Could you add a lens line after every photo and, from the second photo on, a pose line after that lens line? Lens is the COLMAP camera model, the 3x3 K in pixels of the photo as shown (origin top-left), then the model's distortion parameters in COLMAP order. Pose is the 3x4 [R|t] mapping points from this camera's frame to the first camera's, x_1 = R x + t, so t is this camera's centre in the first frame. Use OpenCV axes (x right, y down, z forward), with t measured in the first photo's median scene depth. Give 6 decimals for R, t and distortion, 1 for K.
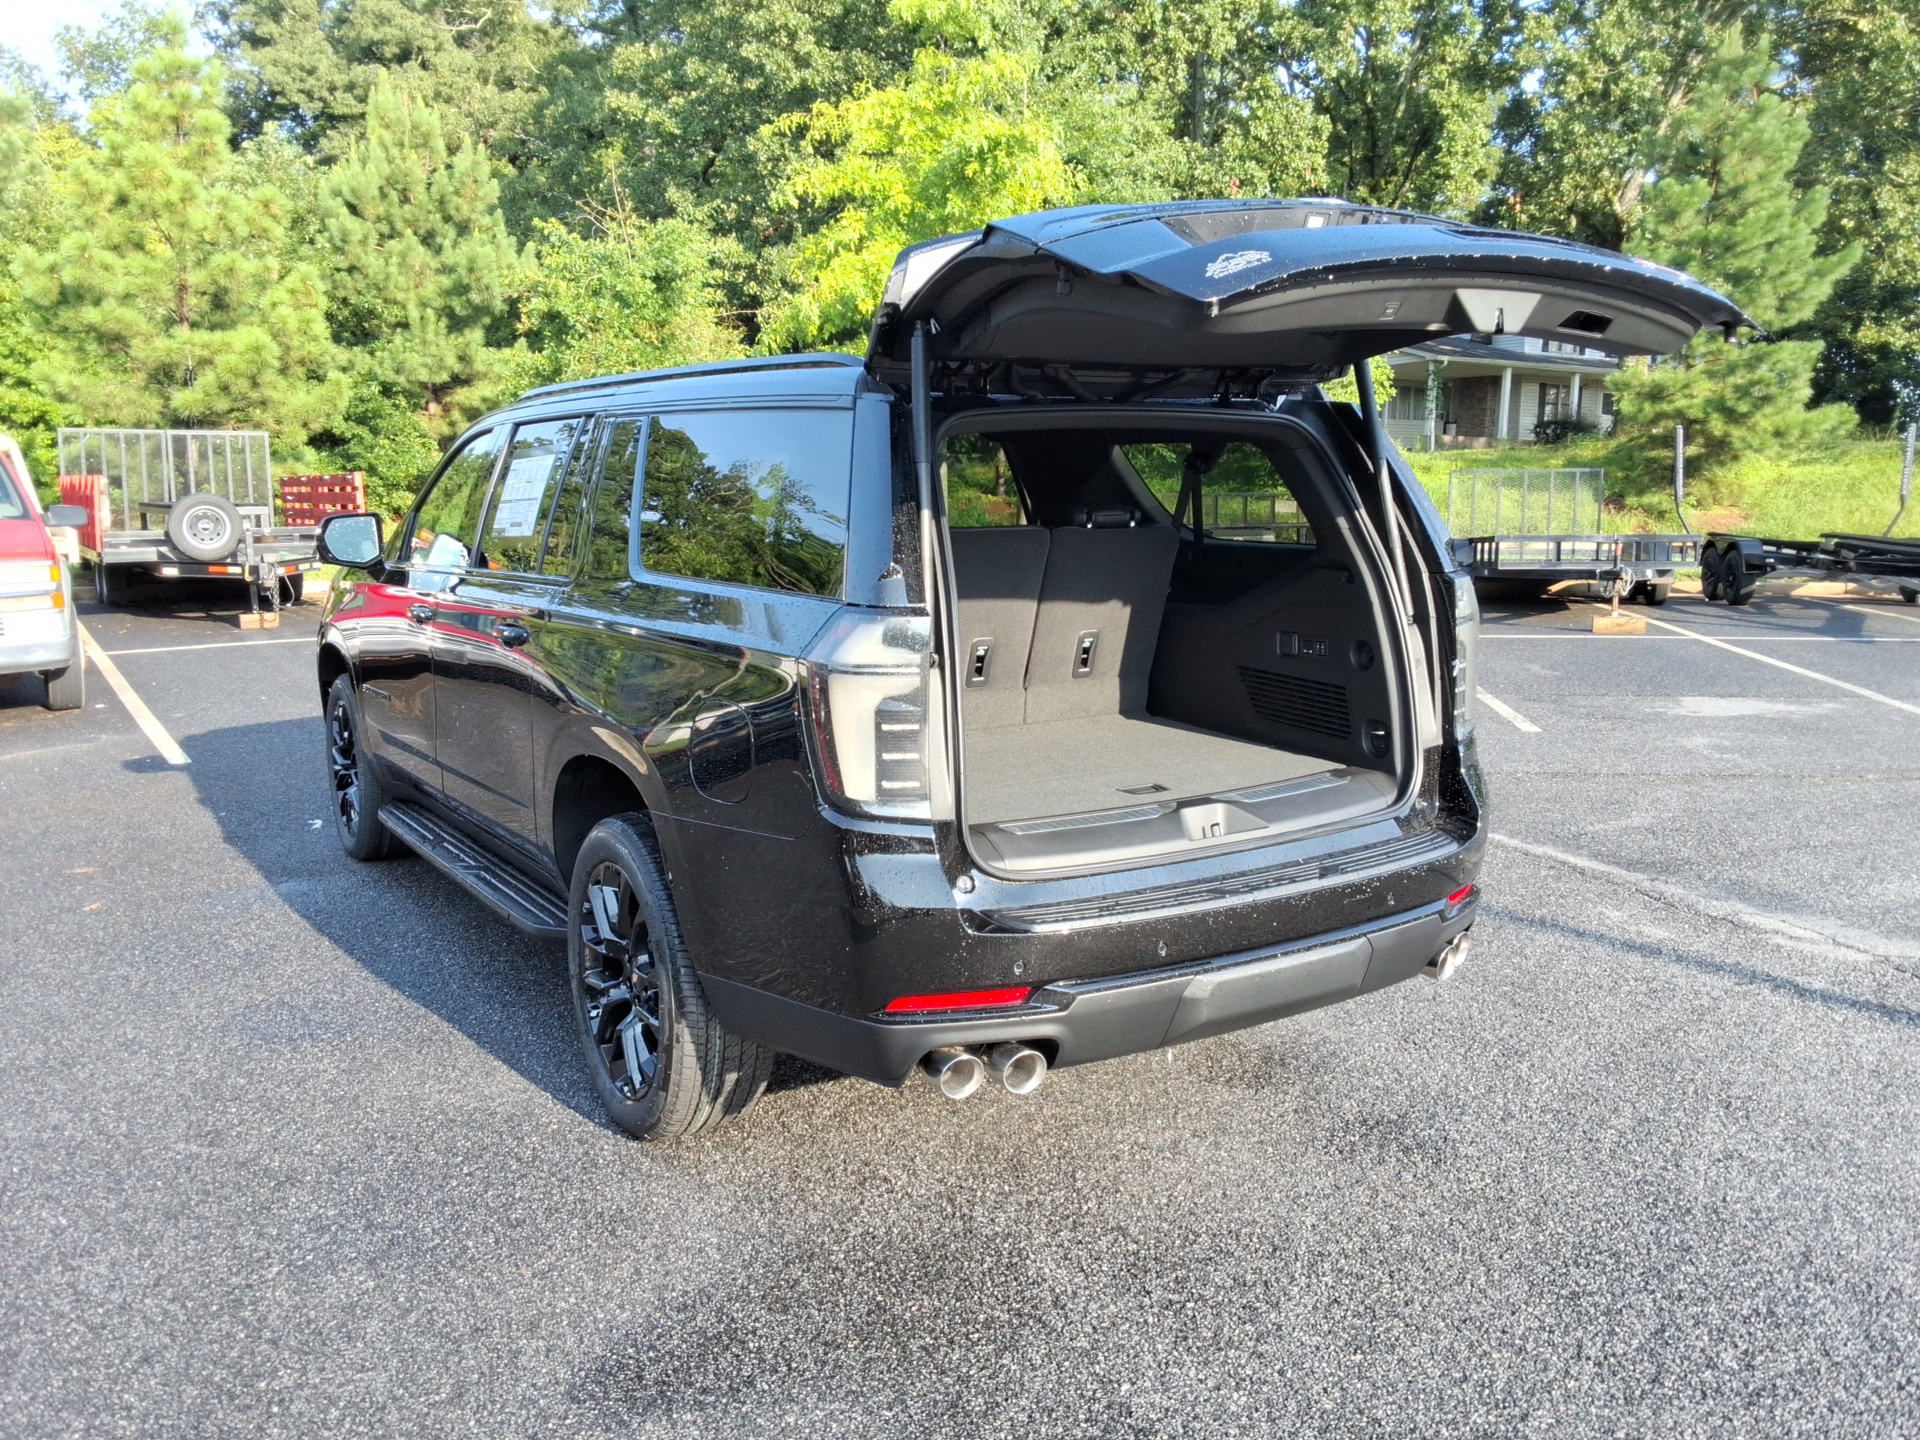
lens RADIAL K [[1532.3, 0, 974.7], [0, 1532.3, 718.6], [0, 0, 1]] dist [0.091040, -0.139161]
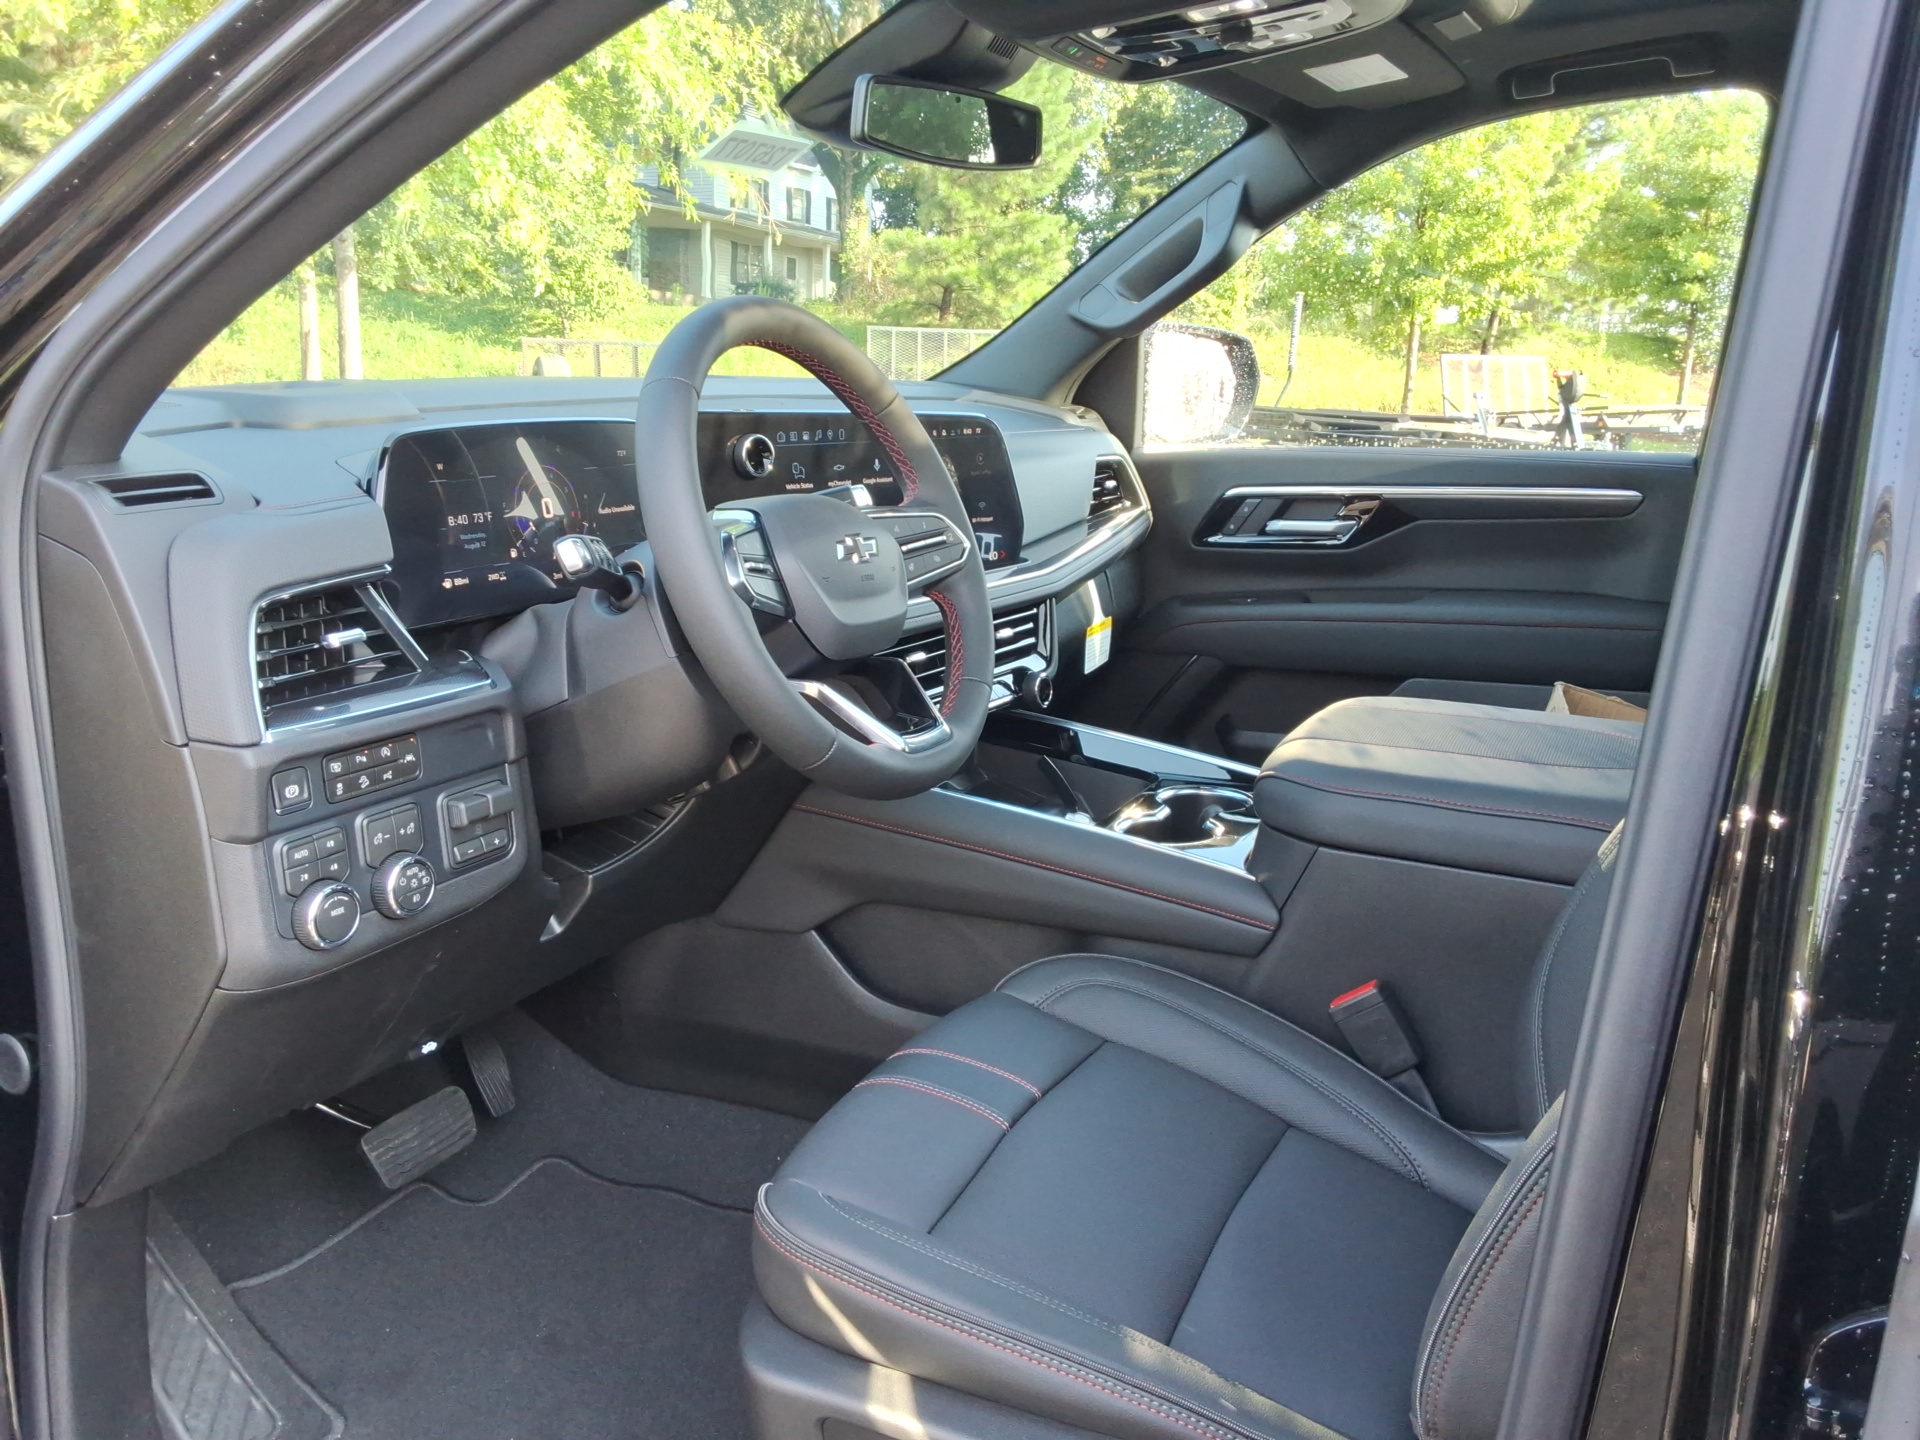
lens RADIAL K [[1532.3, 0, 981.0], [0, 1532.3, 687.3], [0, 0, 1]] dist [0.091040, -0.139161]
pose [[0.845984, -0.088299, 0.525846, -0.104871], [0.052588, 0.995202, 0.082508, -0.027970], [-0.530609, -0.042147, 0.846569, 0.234064]]
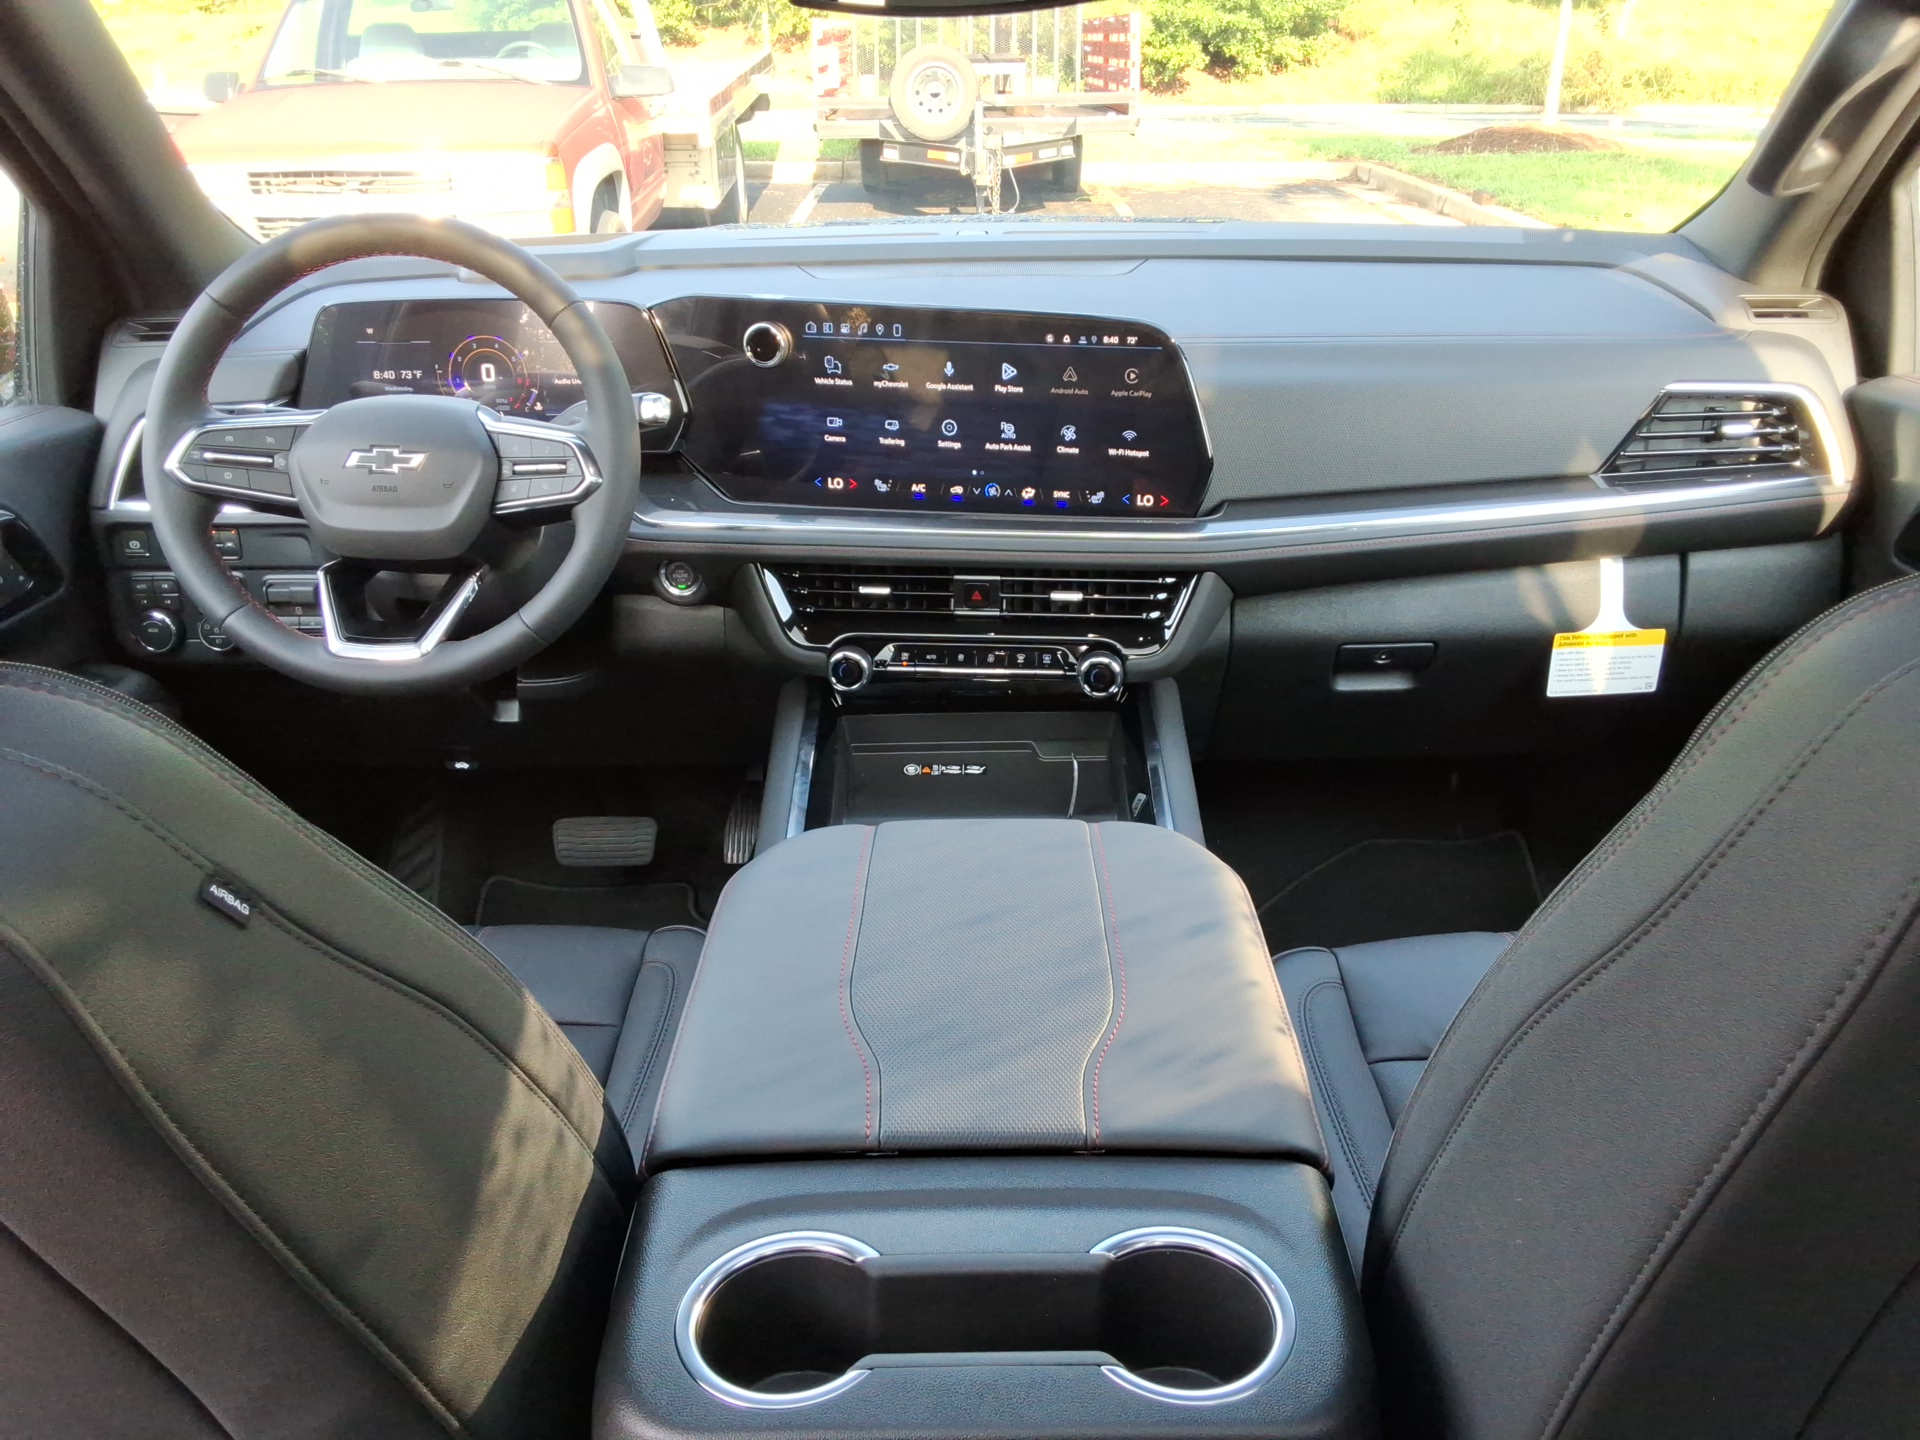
lens RADIAL K [[1532.3, 0, 1003.3], [0, 1532.3, 694.9], [0, 0, 1]] dist [0.091040, -0.139161]
pose [[0.850861, 0.209408, -0.481855, -0.030557], [-0.080981, 0.958448, 0.273531, -0.037910], [0.519113, -0.193716, 0.832464, 0.244536]]
